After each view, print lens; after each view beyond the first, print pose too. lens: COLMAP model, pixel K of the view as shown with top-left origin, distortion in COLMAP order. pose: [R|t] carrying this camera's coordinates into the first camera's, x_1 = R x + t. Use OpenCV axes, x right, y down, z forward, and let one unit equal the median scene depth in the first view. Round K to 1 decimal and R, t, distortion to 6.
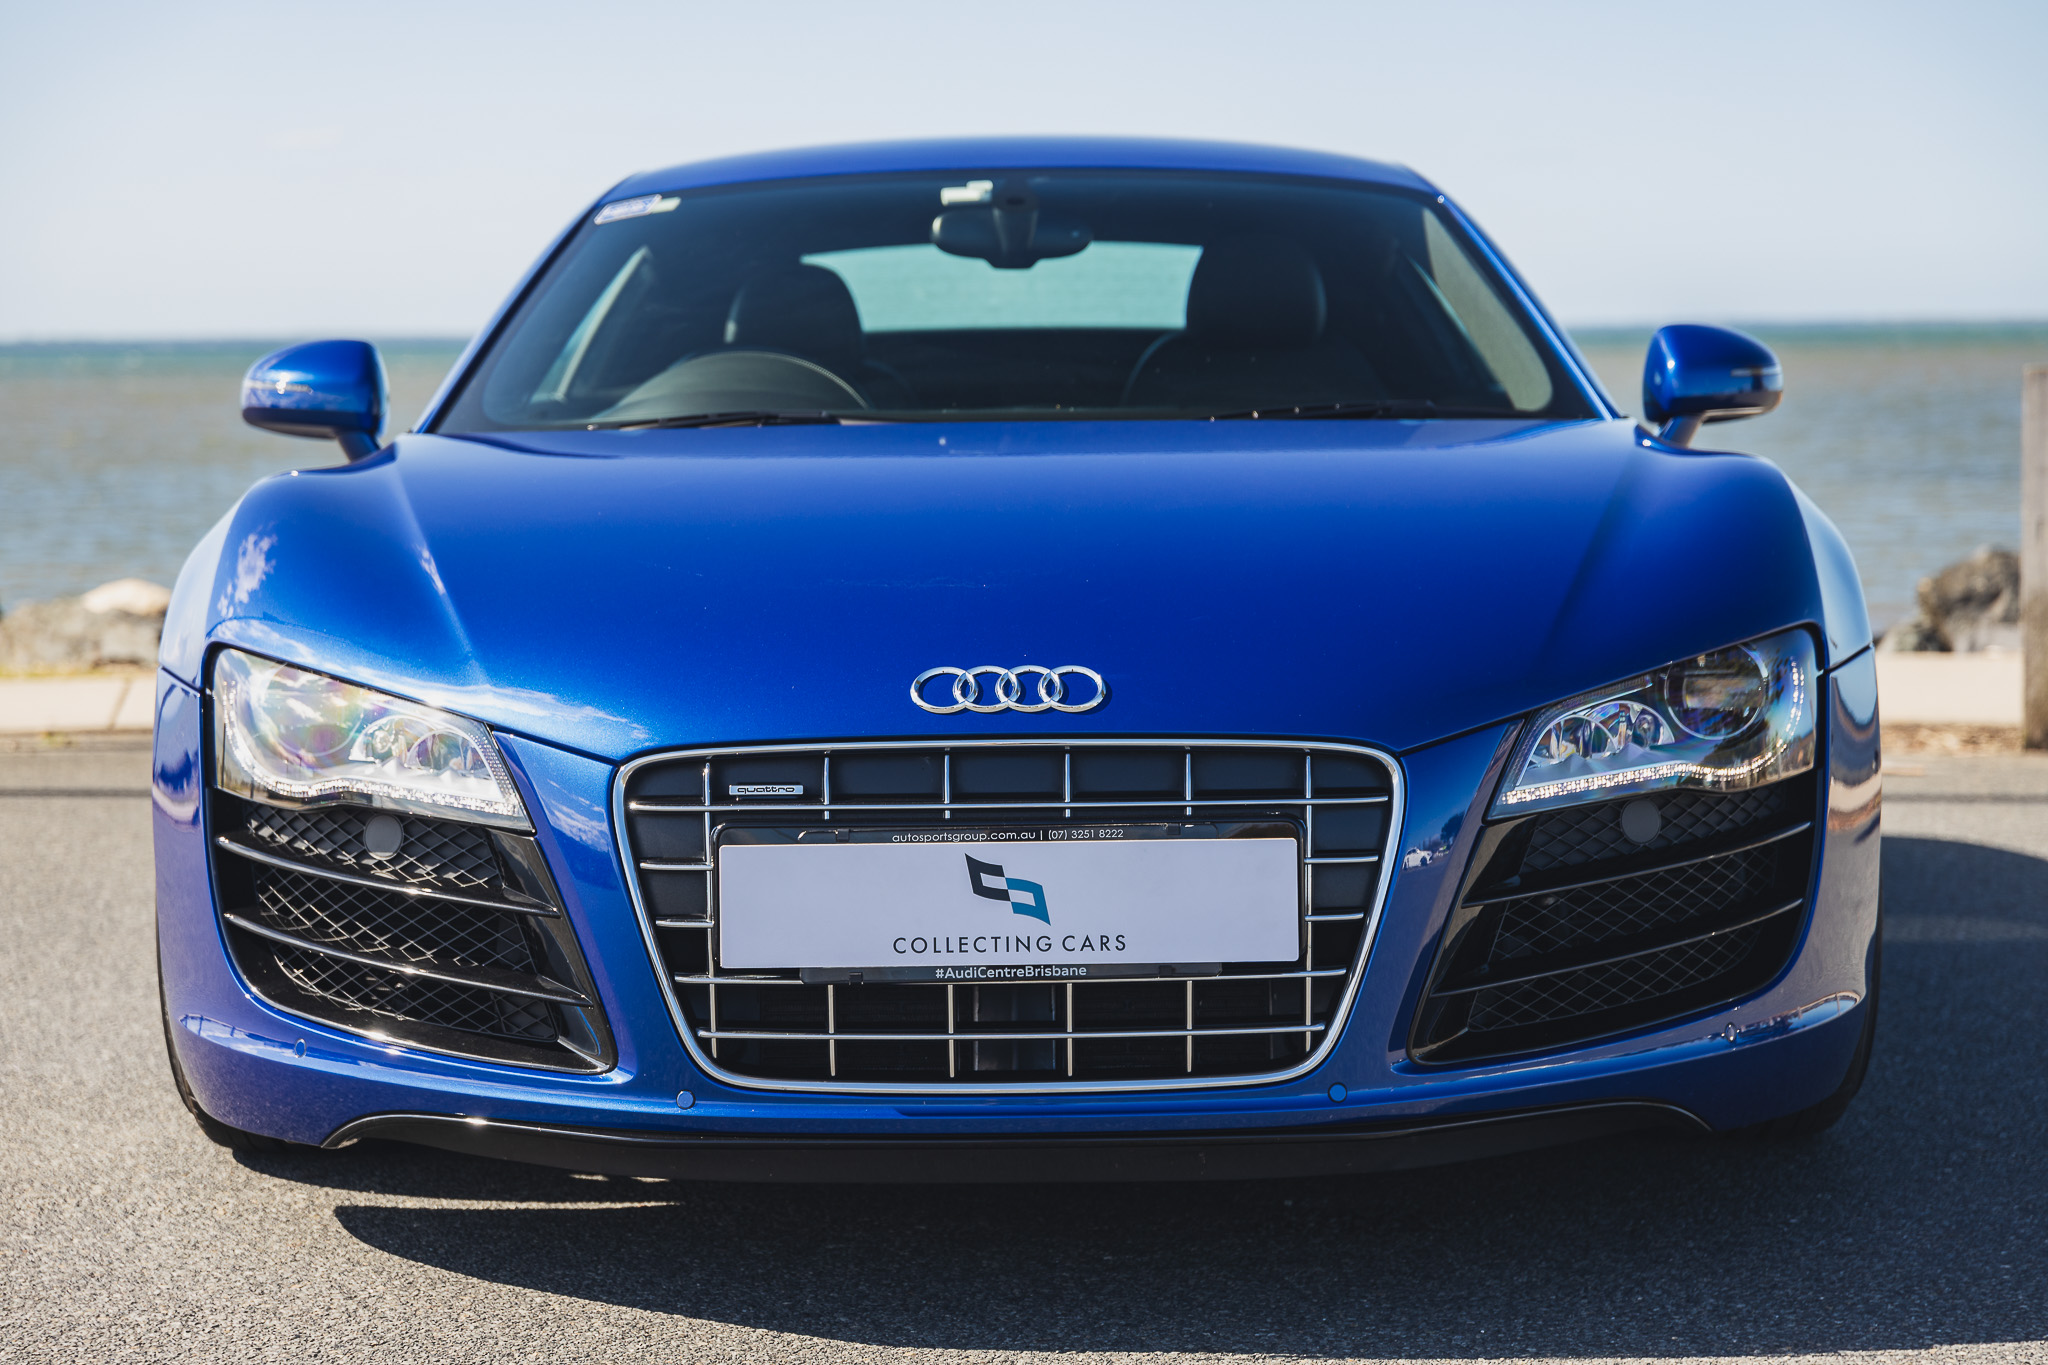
lens RADIAL K [[3844.8, 0, 1023.9], [0, 3844.8, 687.6], [0, 0, 1]] dist [-0.048958, 0.000000]
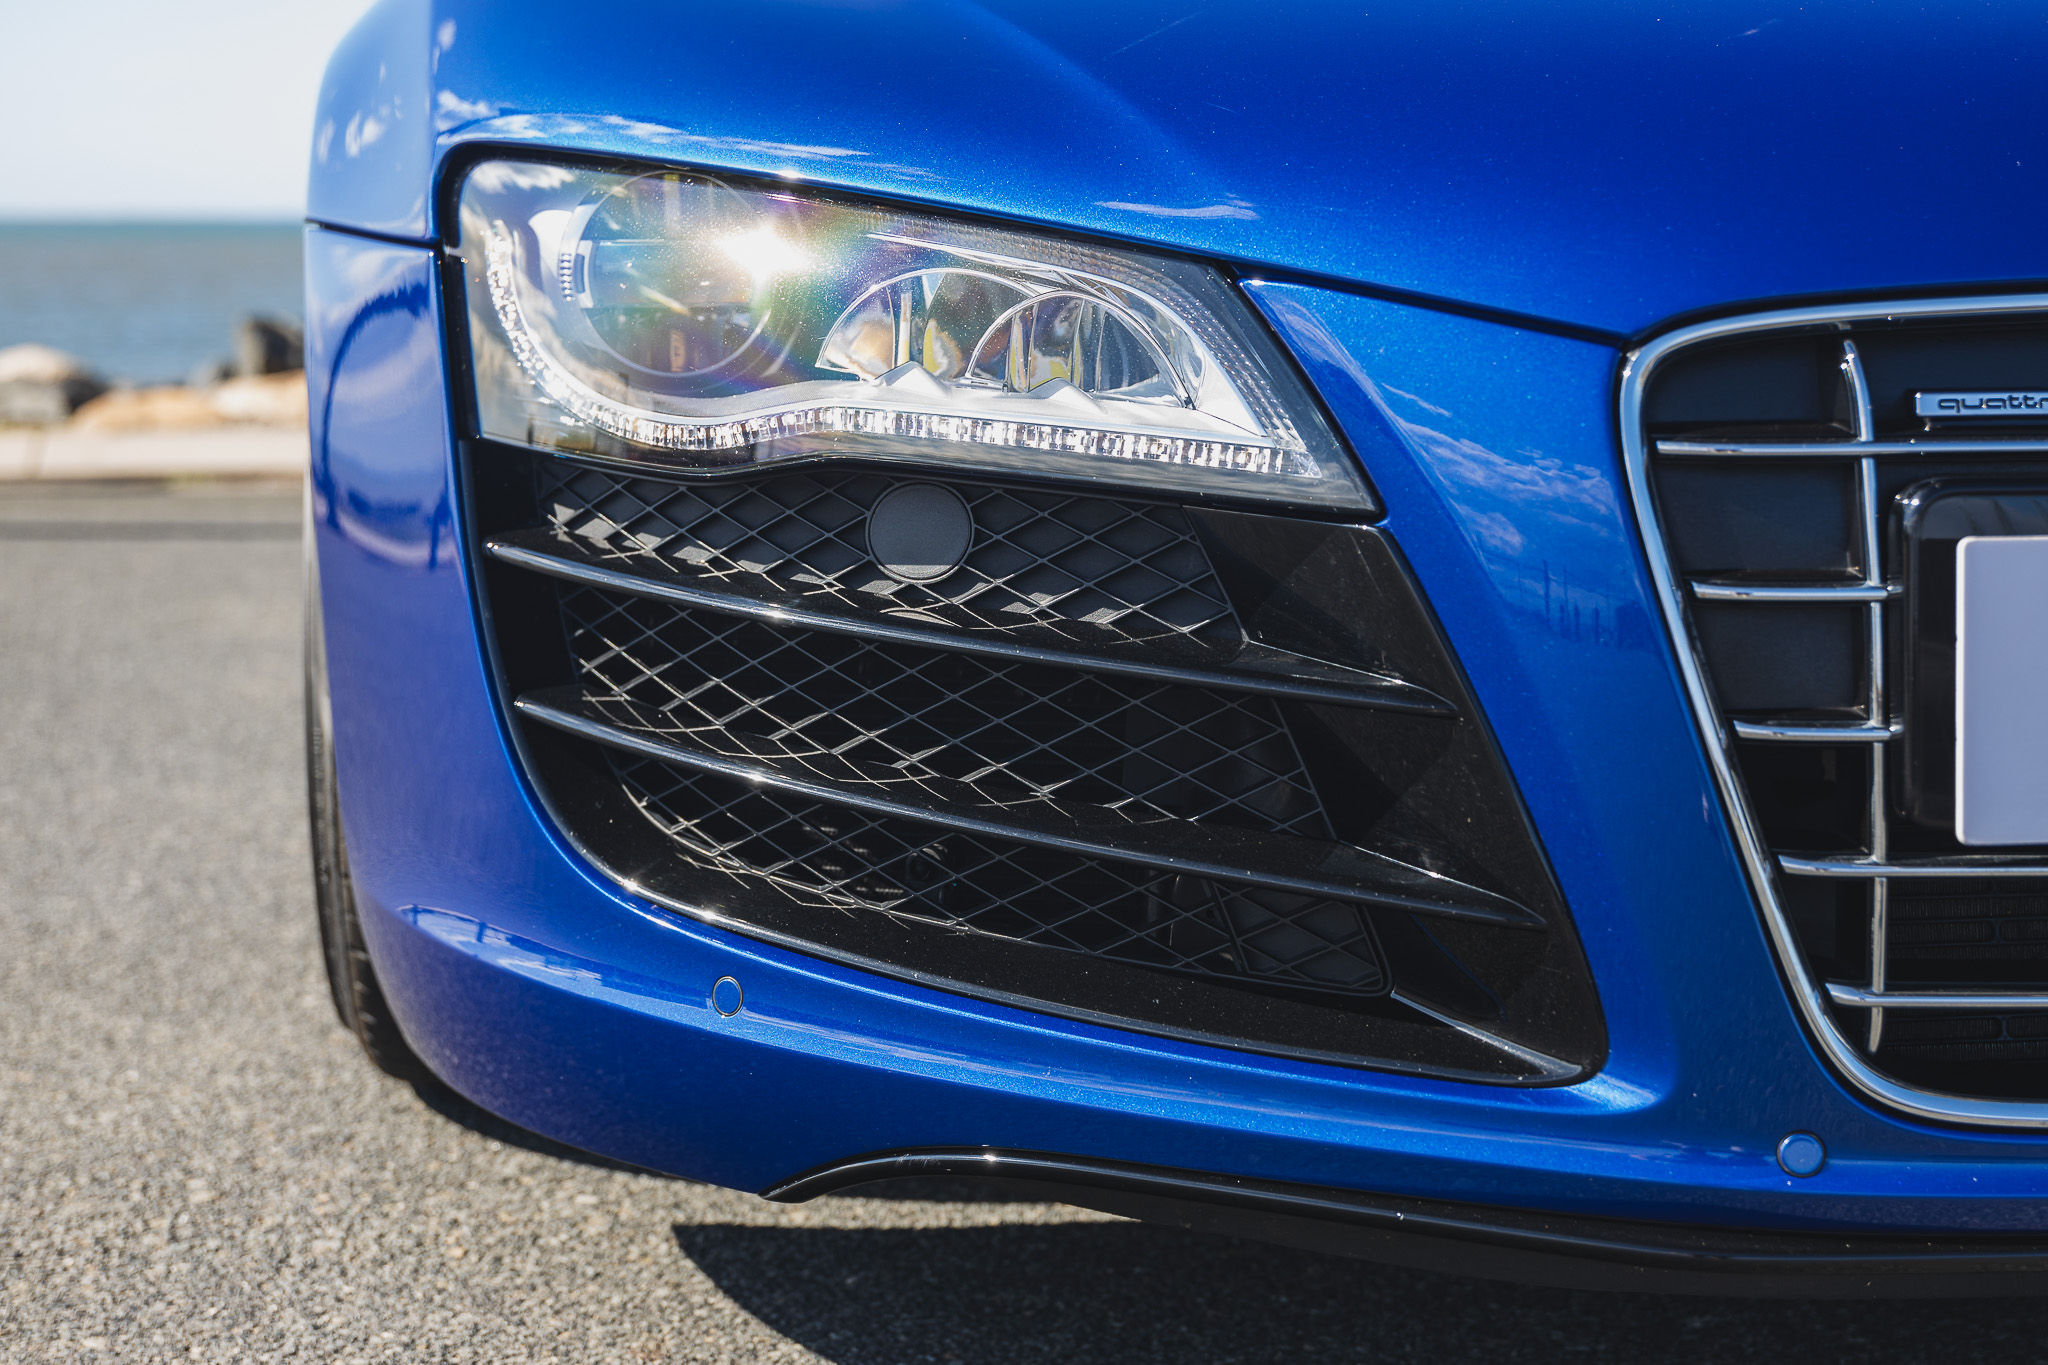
lens RADIAL K [[2840.6, 0, 1026.6], [0, 2840.6, 672.4], [0, 0, 1]] dist [-0.016856, 0.000000]
pose [[0.993138, -0.008034, 0.116671, -0.190336], [-0.000120, 0.997567, 0.069717, 0.031434], [-0.116947, -0.069253, 0.990721, 0.654576]]
